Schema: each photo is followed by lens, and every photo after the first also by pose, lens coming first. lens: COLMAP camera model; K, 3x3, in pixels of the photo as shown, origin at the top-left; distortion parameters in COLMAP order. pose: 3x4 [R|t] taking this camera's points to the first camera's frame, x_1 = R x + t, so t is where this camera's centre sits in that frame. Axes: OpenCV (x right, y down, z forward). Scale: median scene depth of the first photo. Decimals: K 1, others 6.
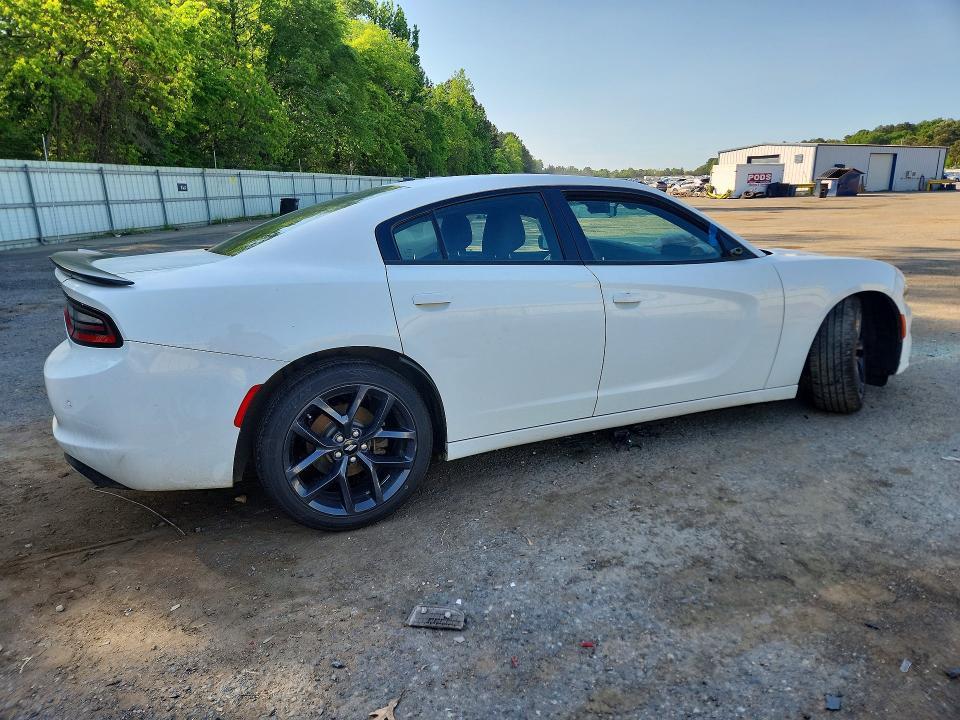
lens RADIAL K [[672.5, 0, 473.1], [0, 672.5, 362.4], [0, 0, 1]] dist [0.097317, -0.094270]
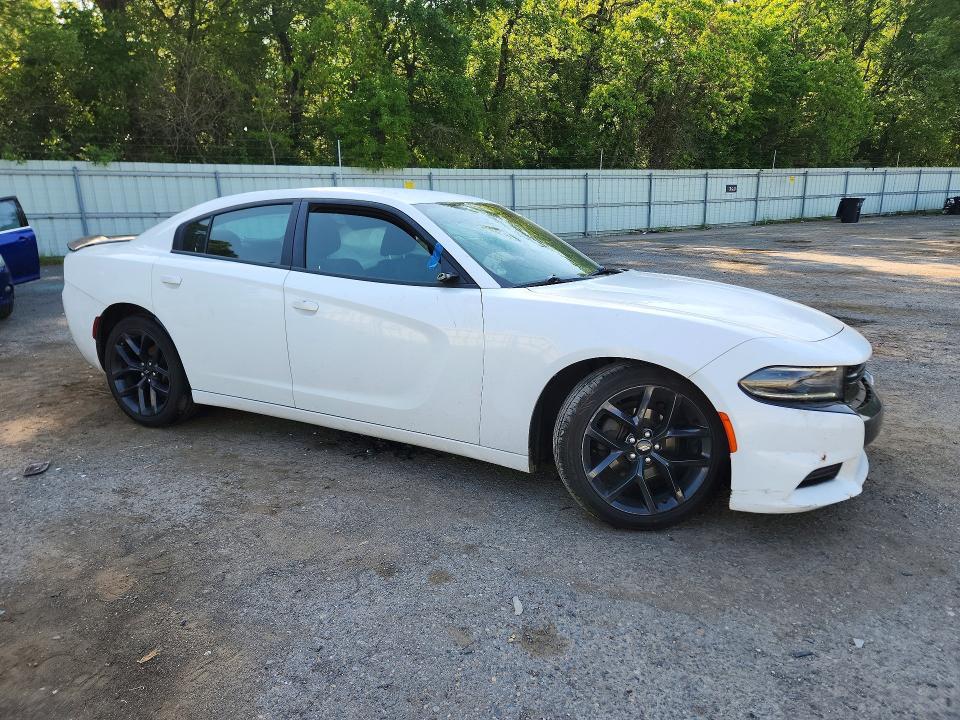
lens RADIAL K [[672.5, 0, 473.1], [0, 672.5, 362.4], [0, 0, 1]] dist [0.097317, -0.094270]
pose [[0.578424, 0.202414, -0.790224, 0.230285], [-0.200131, 0.974331, 0.103082, -0.031439], [0.790806, 0.098523, 0.604086, 0.105073]]
